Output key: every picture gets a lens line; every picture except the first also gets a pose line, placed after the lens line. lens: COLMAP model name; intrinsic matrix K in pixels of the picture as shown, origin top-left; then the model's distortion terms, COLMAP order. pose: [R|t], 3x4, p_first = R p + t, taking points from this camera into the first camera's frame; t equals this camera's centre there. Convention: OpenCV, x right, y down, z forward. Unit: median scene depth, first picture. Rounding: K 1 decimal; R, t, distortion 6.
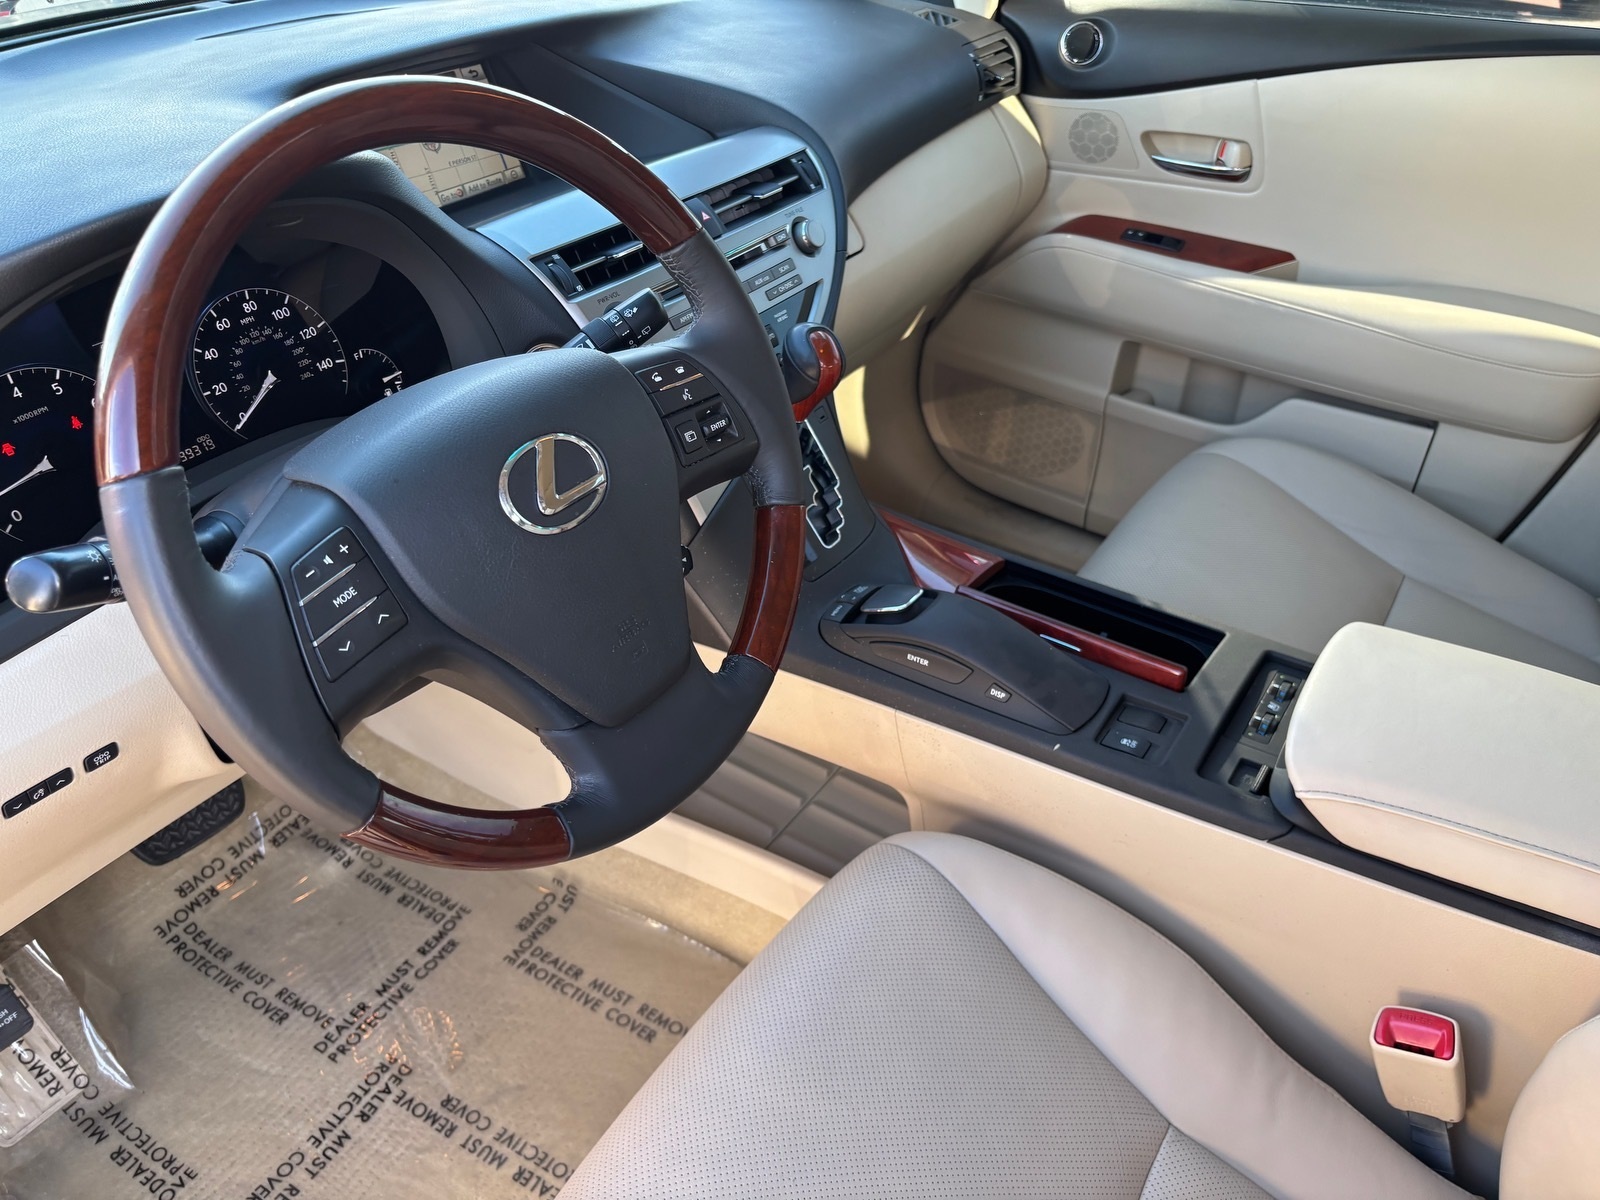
lens RADIAL K [[1211.5, 0, 769.8], [0, 1211.5, 599.8], [0, 0, 1]] dist [0.008907, 0.008604]
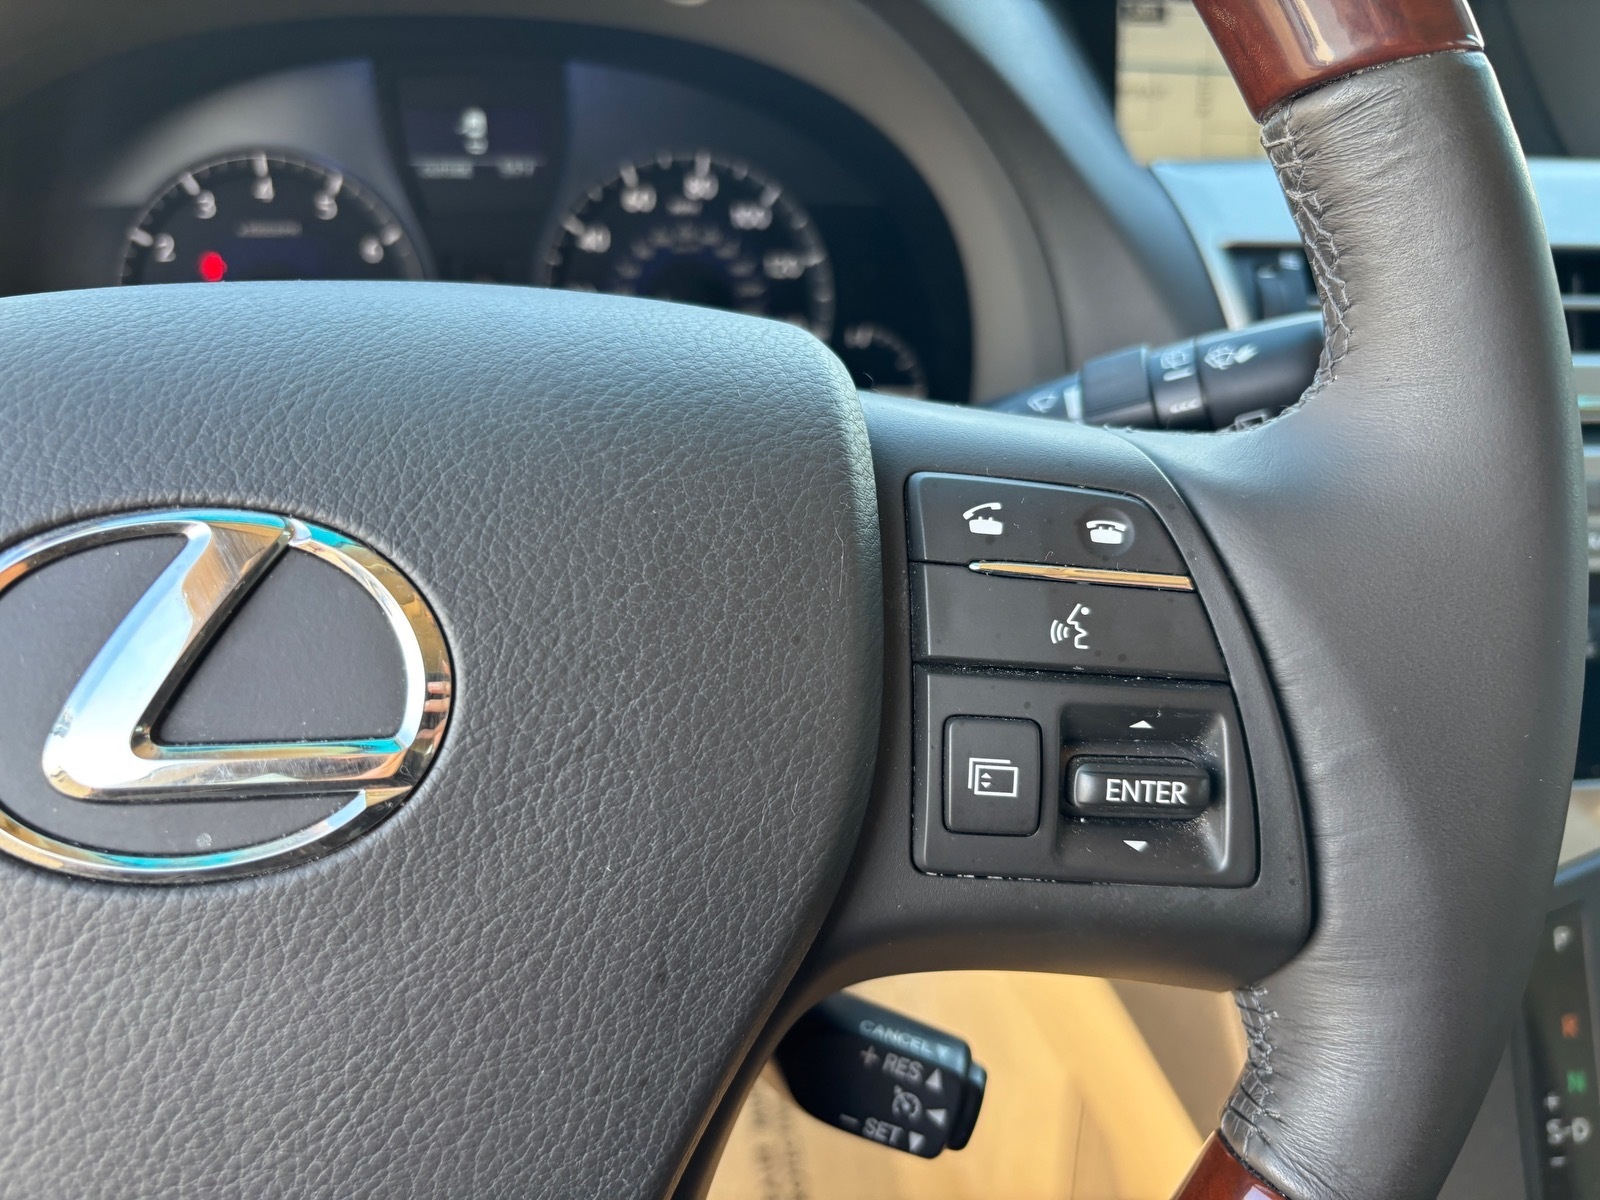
lens RADIAL K [[1262.3, 0, 796.5], [0, 1262.3, 610.5], [0, 0, 1]] dist [-0.006722, -0.013229]
pose [[0.666173, 0.403404, -0.627279, 0.038206], [-0.457566, 0.885258, 0.083373, -0.117514], [0.588937, 0.231480, 0.774319, 0.530835]]
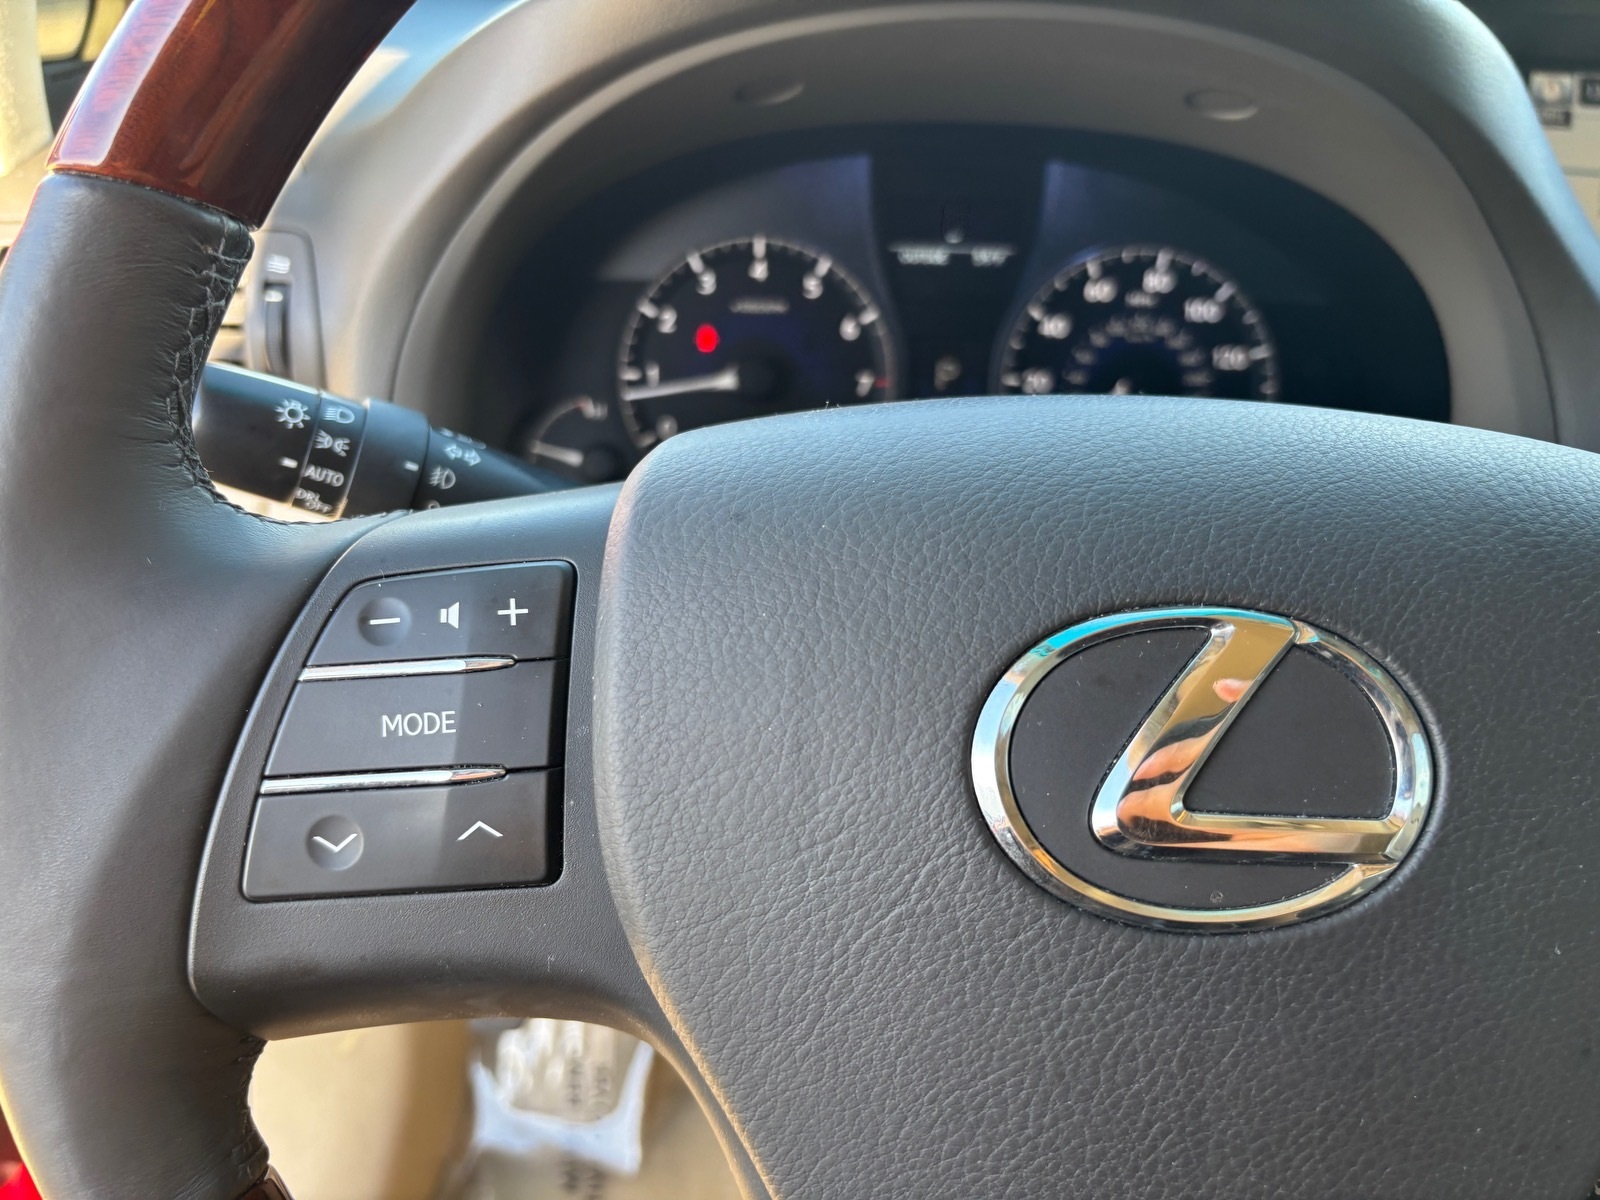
lens RADIAL K [[1252.9, 0, 796.0], [0, 1252.9, 612.1], [0, 0, 1]] dist [0.010682, -0.031109]
pose [[0.564296, 0.418939, -0.711379, -0.022973], [-0.505600, 0.856553, 0.103371, -0.066762], [0.652640, 0.301341, 0.695165, 0.436398]]
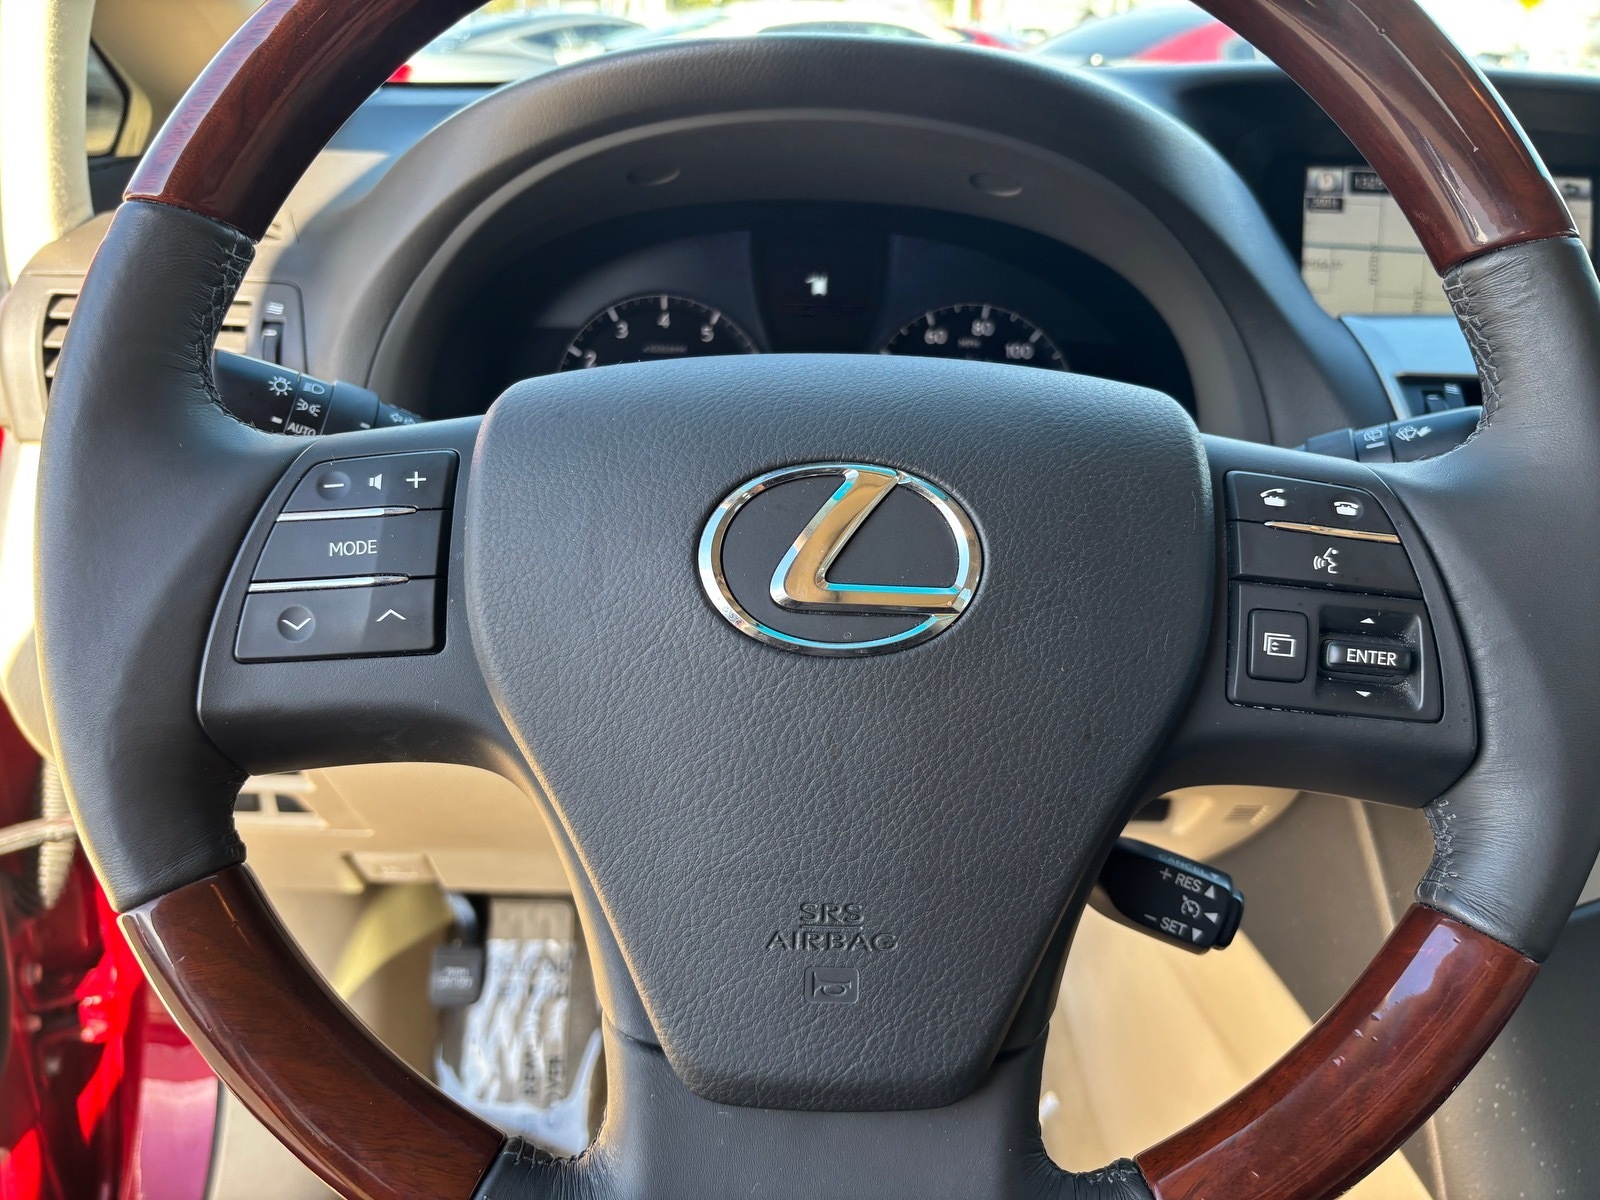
lens RADIAL K [[1236.1, 0, 812.9], [0, 1236.1, 592.0], [0, 0, 1]] dist [0.026531, -0.015091]
pose [[0.581789, 0.347190, -0.735514, 0.105762], [-0.499486, 0.866212, 0.013793, -0.051876], [0.641900, 0.359354, 0.677369, 0.409899]]
